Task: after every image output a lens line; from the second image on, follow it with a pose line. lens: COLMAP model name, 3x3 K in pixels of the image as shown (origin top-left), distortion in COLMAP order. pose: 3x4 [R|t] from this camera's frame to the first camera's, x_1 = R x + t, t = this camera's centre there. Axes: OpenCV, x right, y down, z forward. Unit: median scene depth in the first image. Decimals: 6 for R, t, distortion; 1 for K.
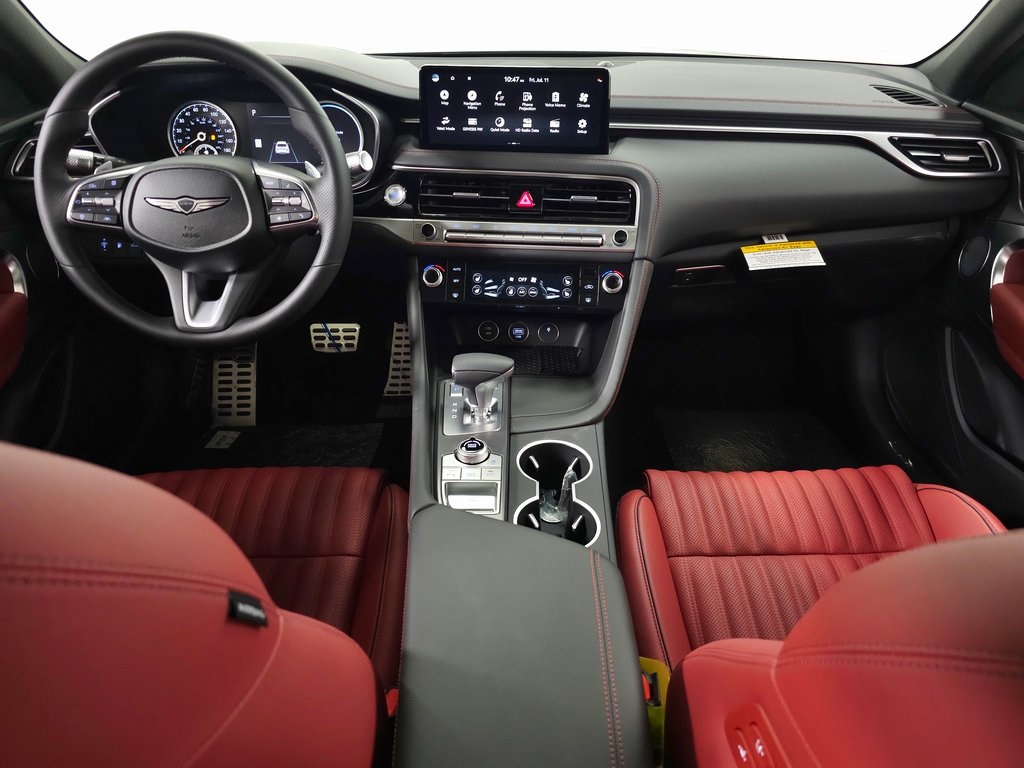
lens RADIAL K [[659.1, 0, 512.0], [0, 659.1, 384.0], [0, 0, 1]] dist [-0.002690, -0.005331]
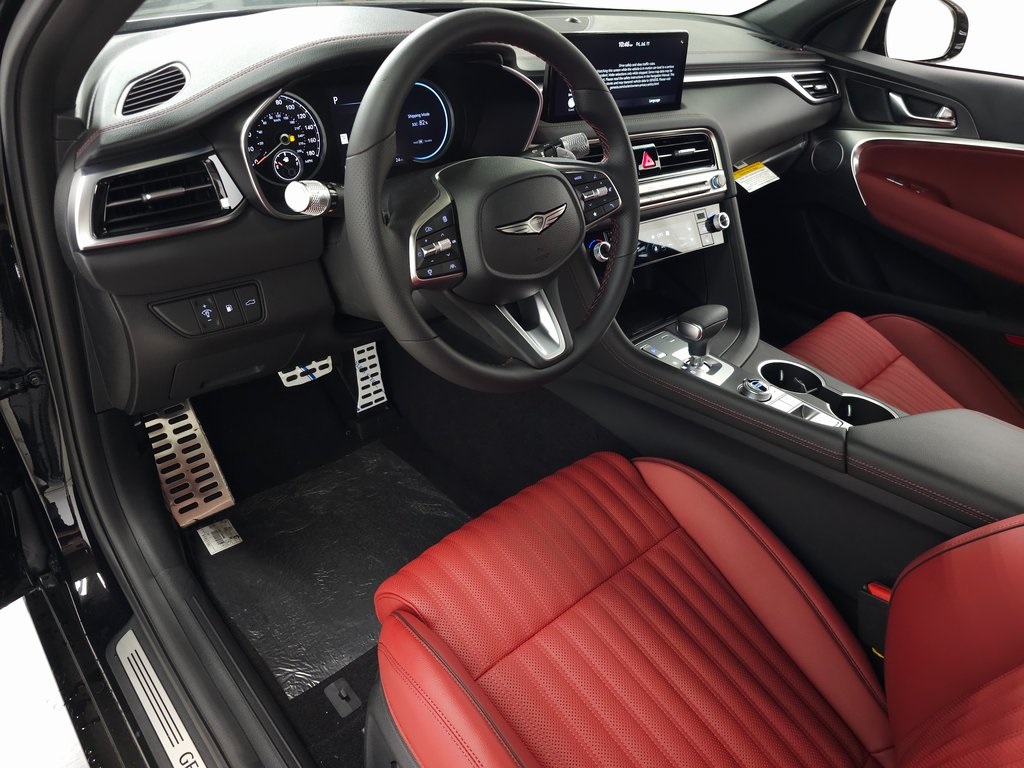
lens RADIAL K [[659.1, 0, 512.0], [0, 659.1, 384.0], [0, 0, 1]] dist [-0.002690, -0.005331]
pose [[0.767628, -0.330701, 0.548984, -0.851891], [0.286680, 0.943293, 0.167372, -0.177285], [-0.573203, 0.028904, 0.818904, 0.261327]]
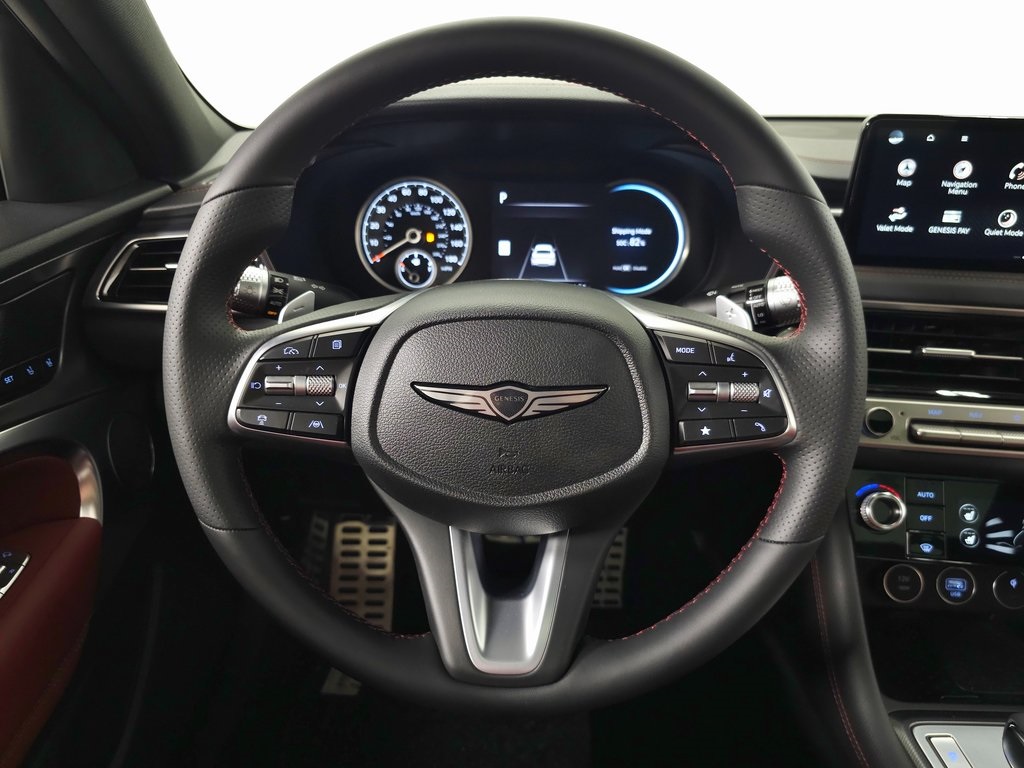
lens RADIAL K [[697.1, 0, 512.0], [0, 697.1, 384.0], [0, 0, 1]] dist [-0.008286, -0.004697]
pose [[0.998315, 0.020046, -0.054451, -0.380667], [-0.027203, 0.990600, -0.134061, -0.181015], [0.051252, 0.135317, 0.989476, 0.448634]]
